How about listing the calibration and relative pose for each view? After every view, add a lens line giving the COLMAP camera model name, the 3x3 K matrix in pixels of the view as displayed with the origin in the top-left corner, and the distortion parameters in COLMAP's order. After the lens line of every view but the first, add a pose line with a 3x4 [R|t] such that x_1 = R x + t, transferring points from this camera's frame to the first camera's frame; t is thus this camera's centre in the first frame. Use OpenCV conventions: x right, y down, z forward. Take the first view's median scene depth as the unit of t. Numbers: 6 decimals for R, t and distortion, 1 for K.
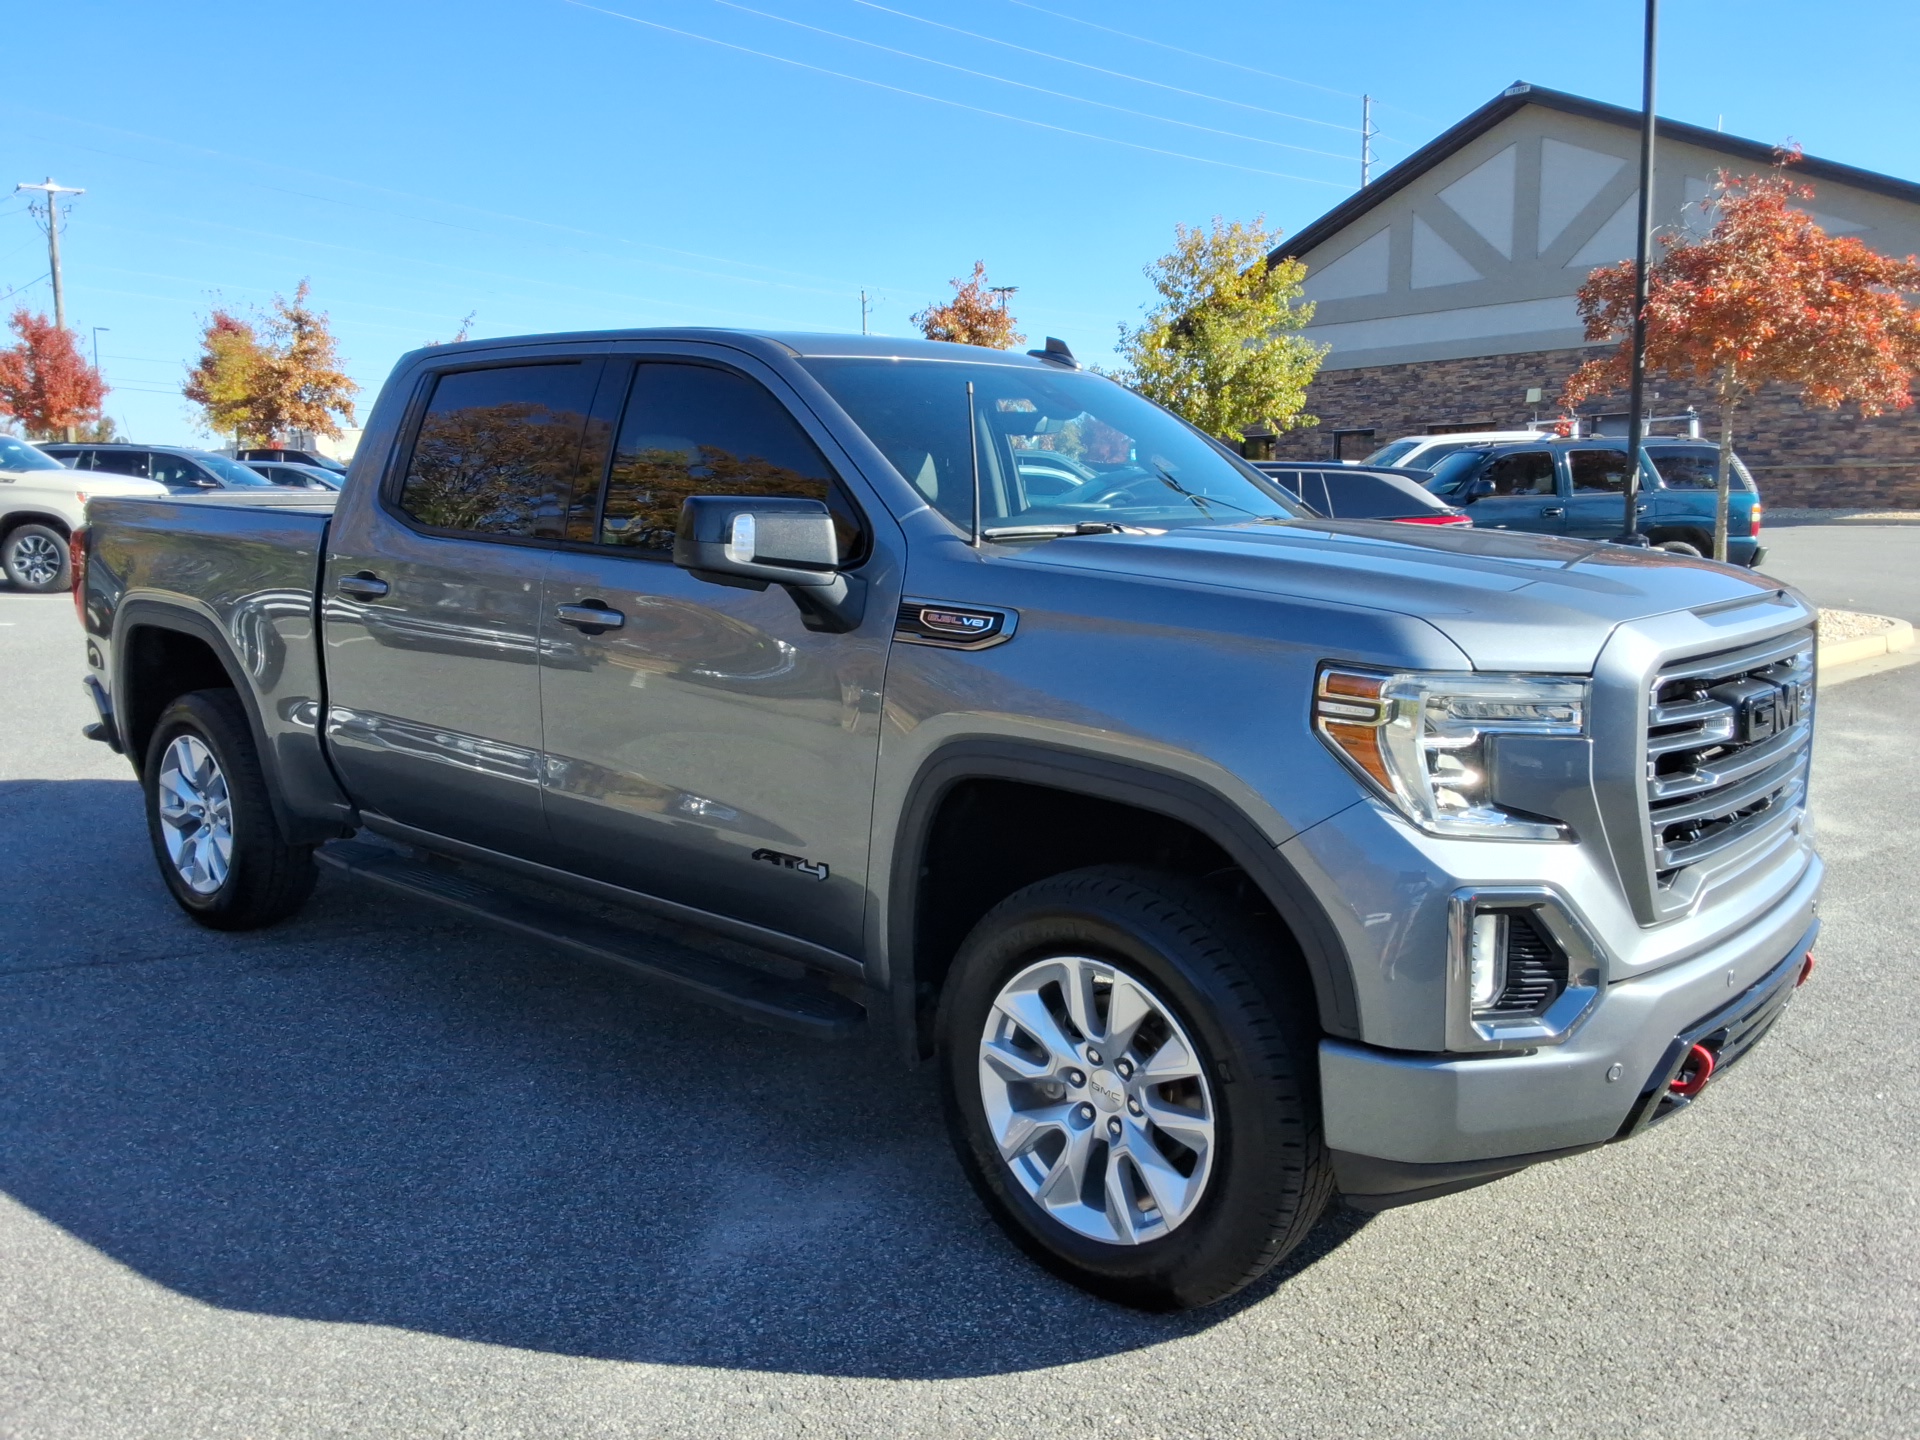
lens RADIAL K [[1553.1, 0, 973.2], [0, 1553.1, 700.0], [0, 0, 1]] dist [0.114806, -0.196004]
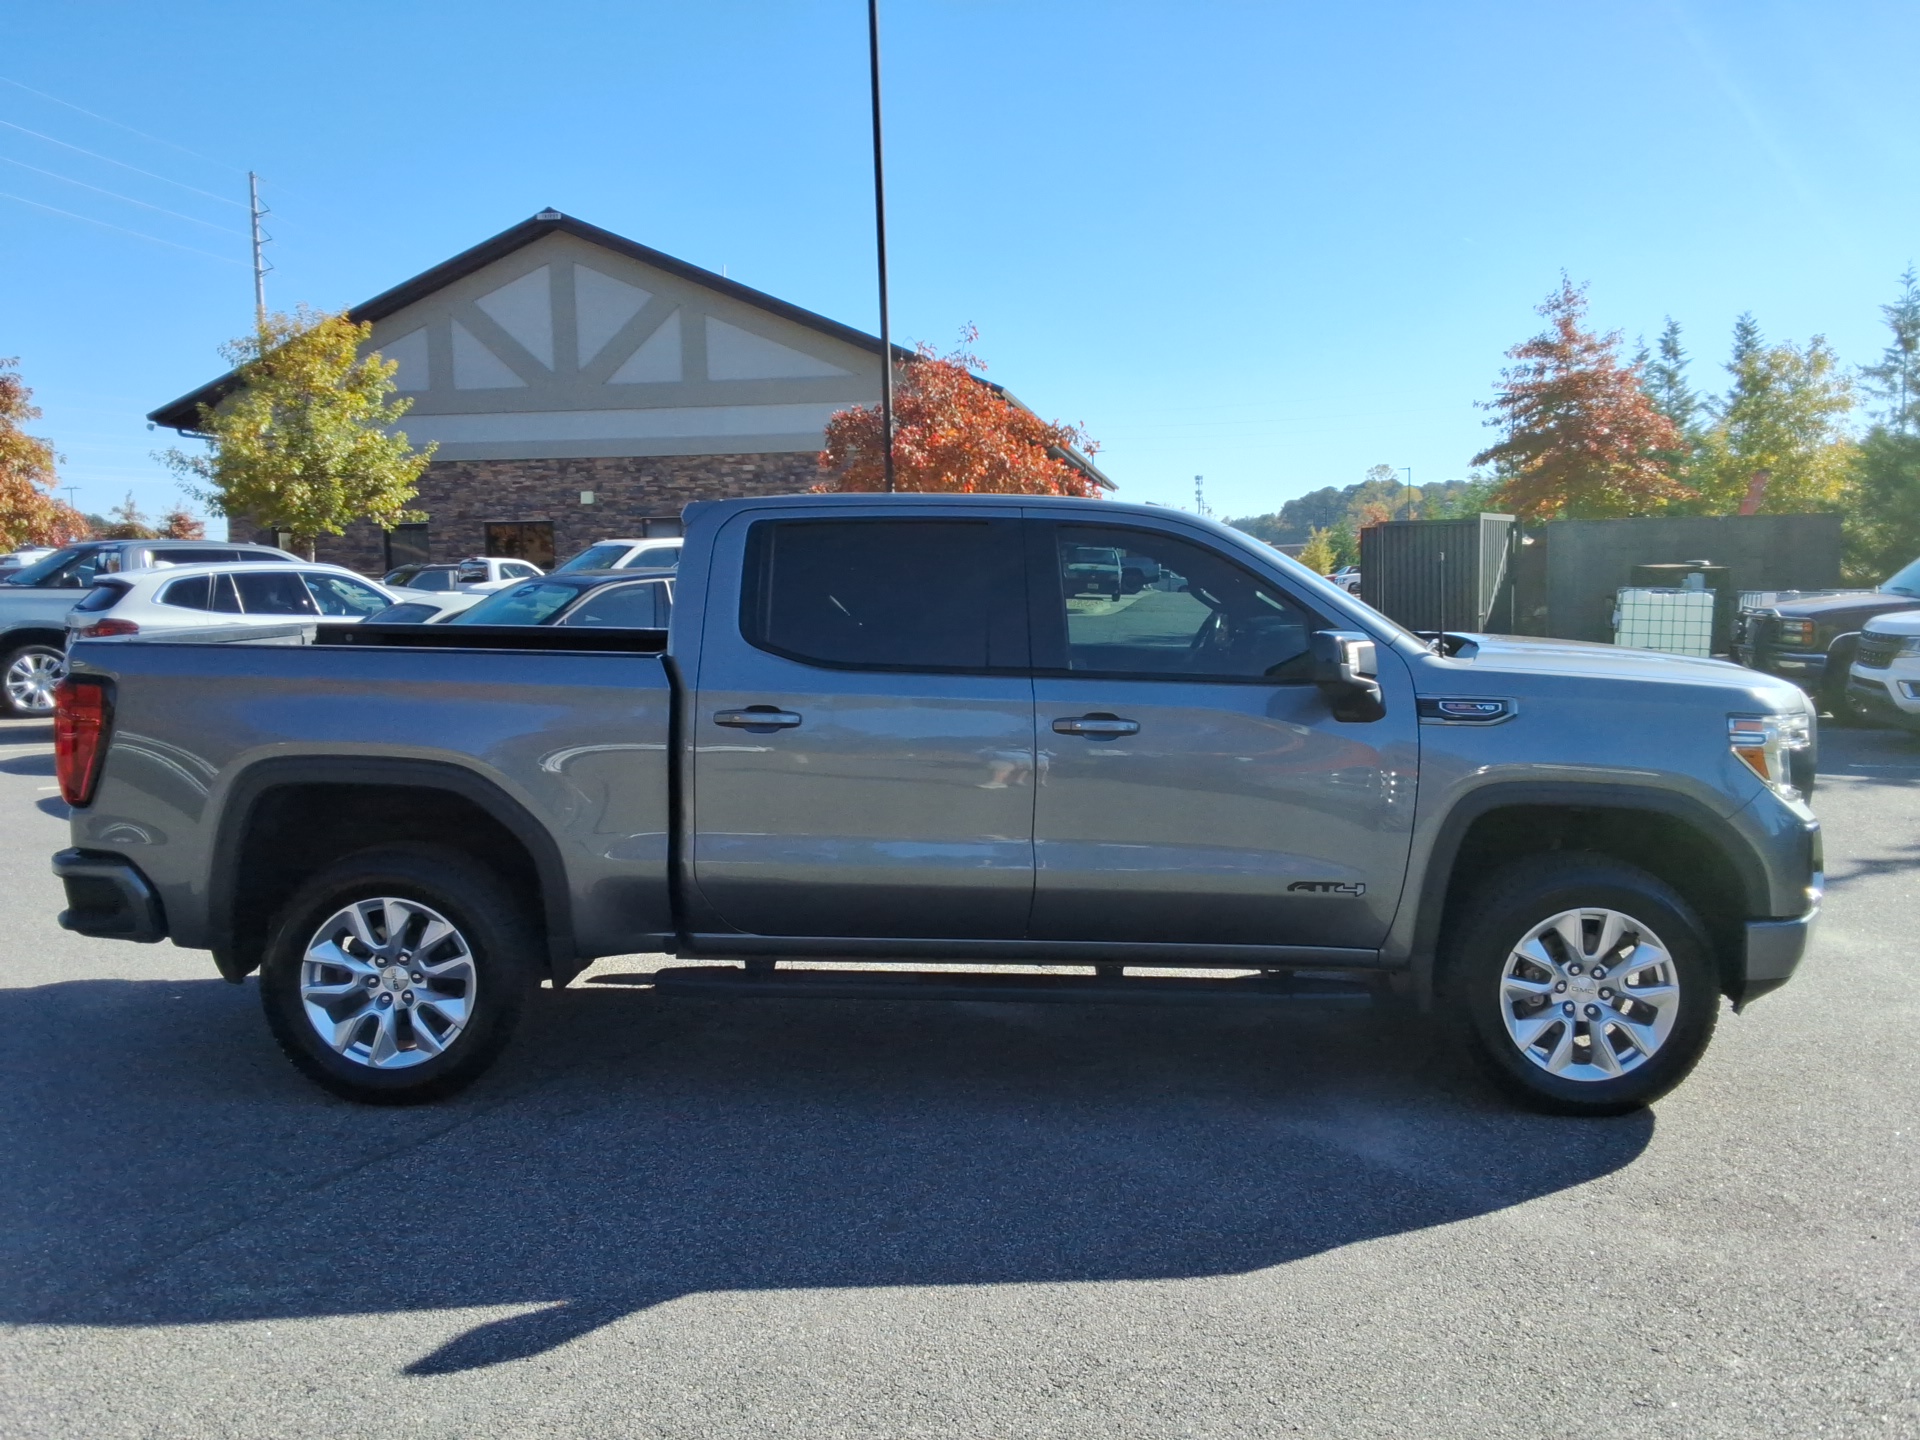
lens RADIAL K [[1542.6, 0, 985.0], [0, 1542.6, 716.6], [0, 0, 1]] dist [0.123049, -0.200822]
pose [[0.760892, -0.062420, 0.645869, -0.142204], [0.090520, 0.995840, -0.010397, -0.007157], [-0.642533, 0.066375, 0.763378, 0.013403]]
